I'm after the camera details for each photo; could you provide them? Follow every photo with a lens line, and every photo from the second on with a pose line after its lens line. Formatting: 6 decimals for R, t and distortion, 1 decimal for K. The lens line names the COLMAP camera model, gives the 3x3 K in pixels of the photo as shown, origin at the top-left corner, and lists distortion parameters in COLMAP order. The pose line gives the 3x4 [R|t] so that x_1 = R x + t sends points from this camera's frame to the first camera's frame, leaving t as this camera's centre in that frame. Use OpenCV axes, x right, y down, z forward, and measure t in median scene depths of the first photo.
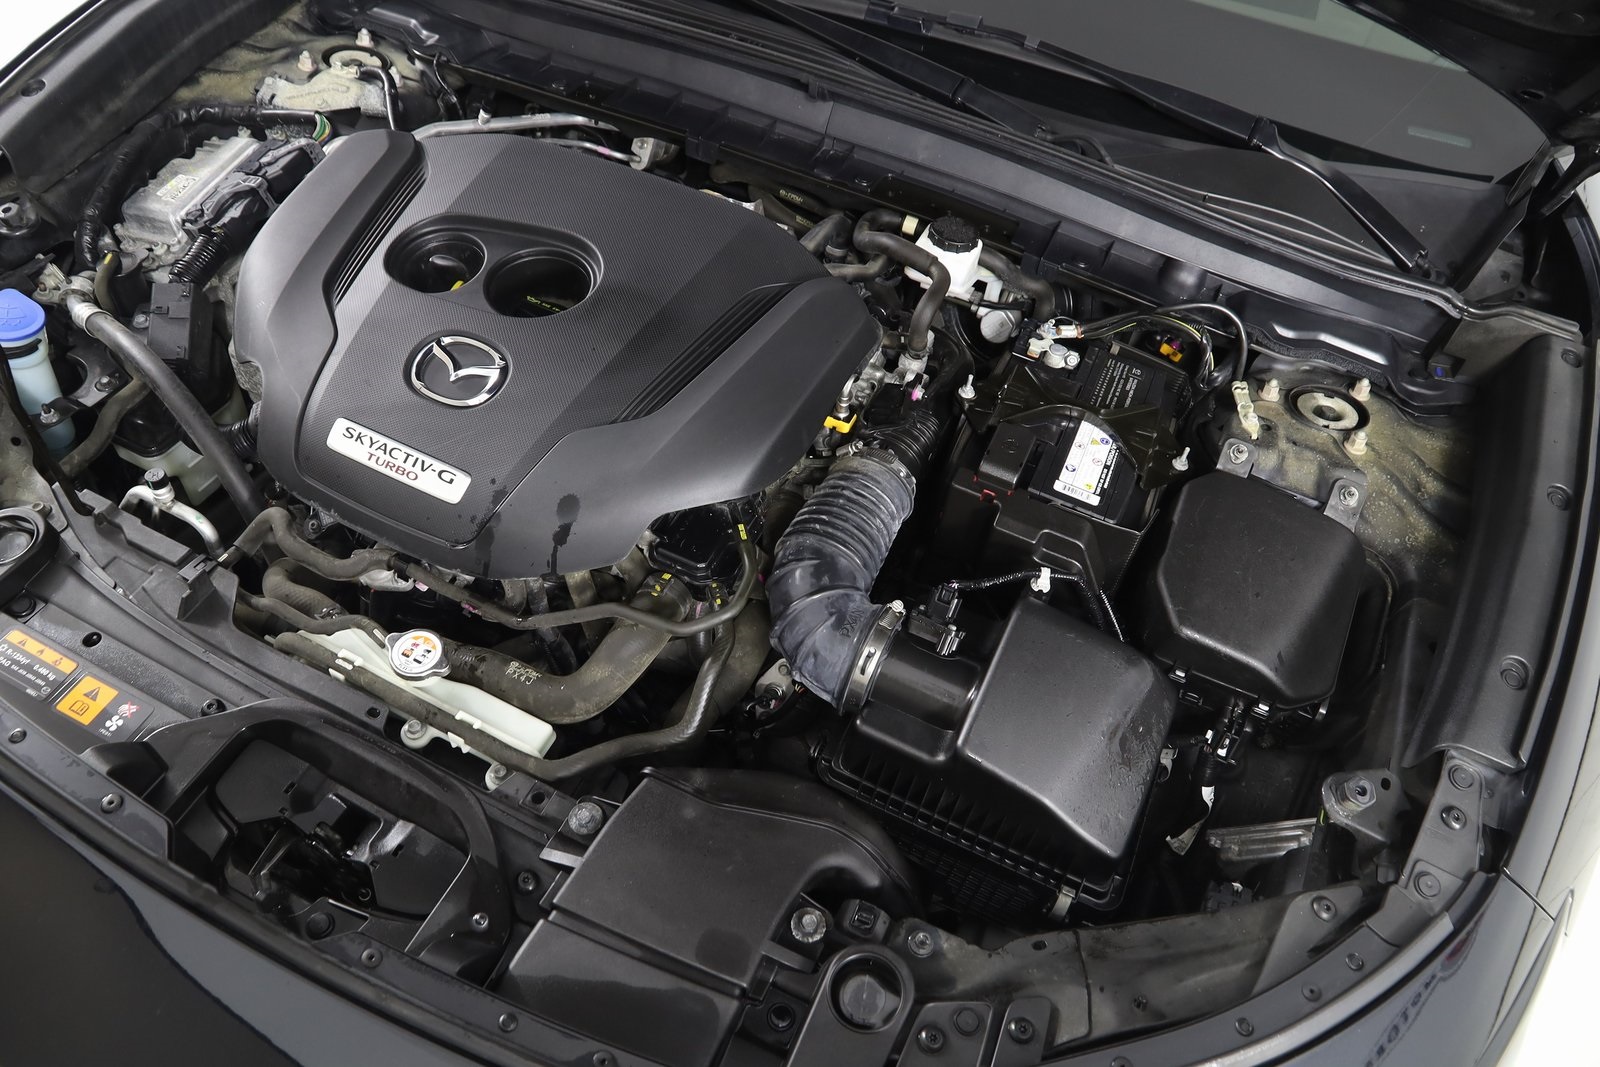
lens RADIAL K [[1098.7, 0, 796.6], [0, 1098.7, 506.8], [0, 0, 1]] dist [-0.123117, 0.080297]
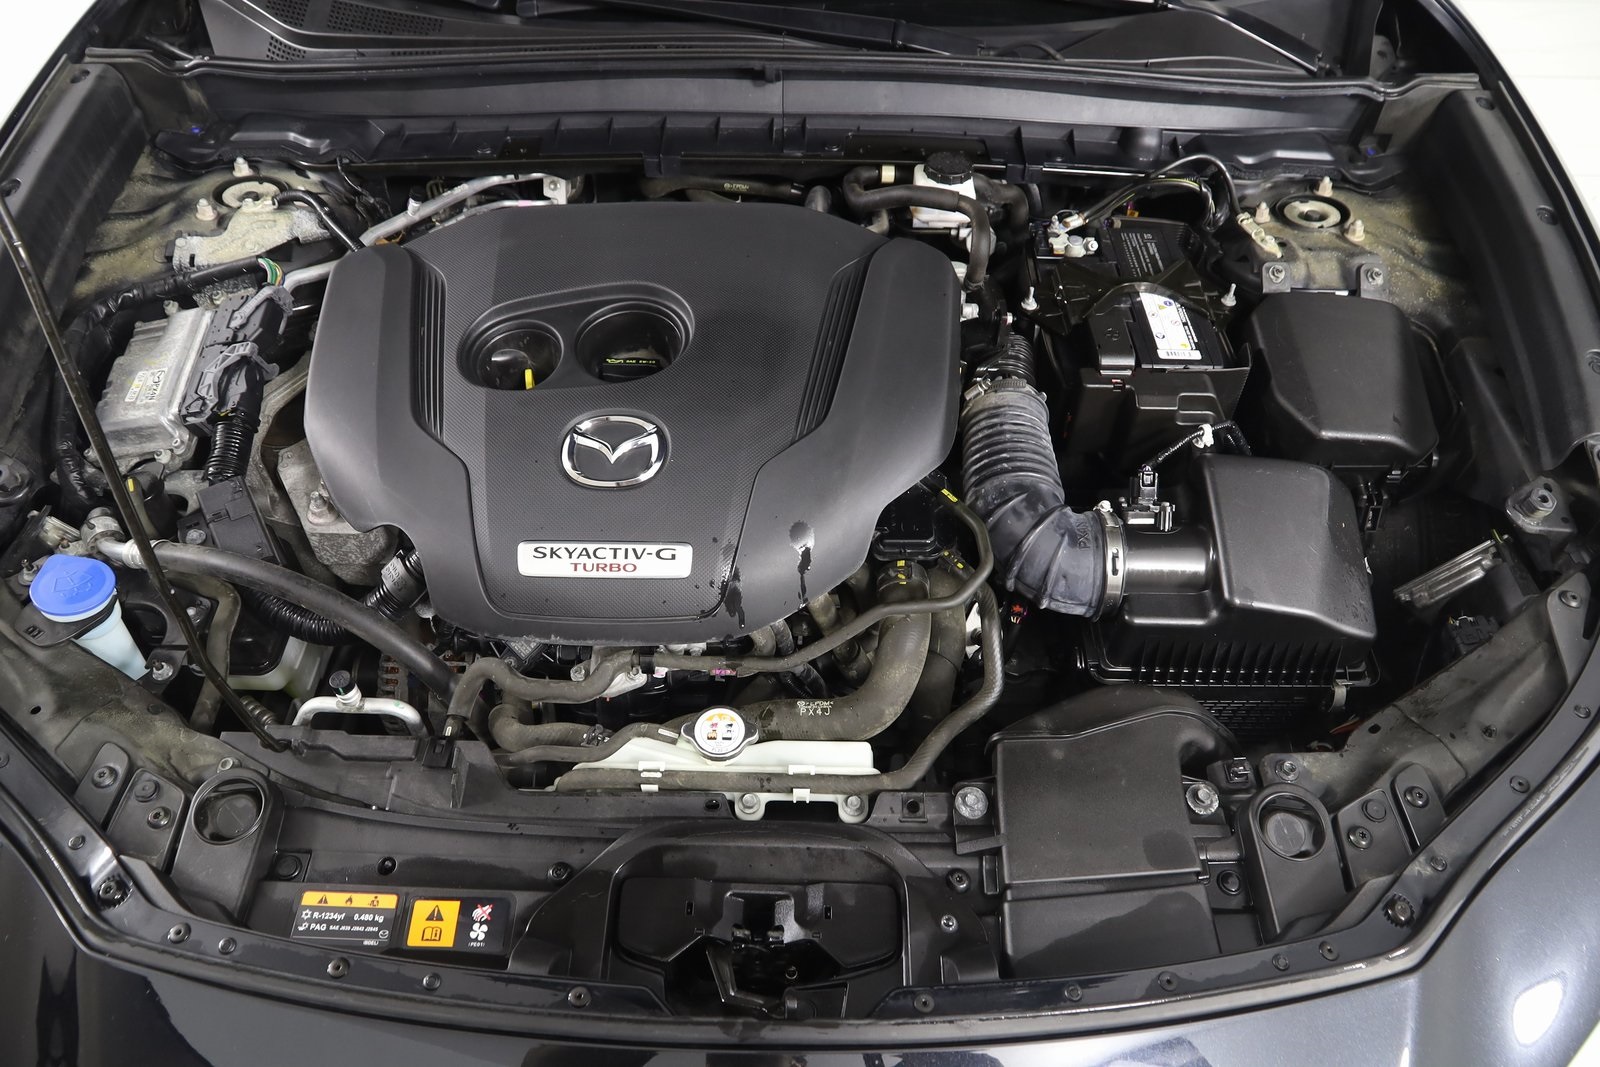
lens RADIAL K [[1098.7, 0, 796.6], [0, 1098.7, 506.8], [0, 0, 1]] dist [-0.123117, 0.080297]
pose [[0.908478, -0.369520, 0.195250, -0.367428], [0.362939, 0.929193, 0.069823, -0.087588], [-0.207226, 0.007431, 0.978265, 0.019699]]
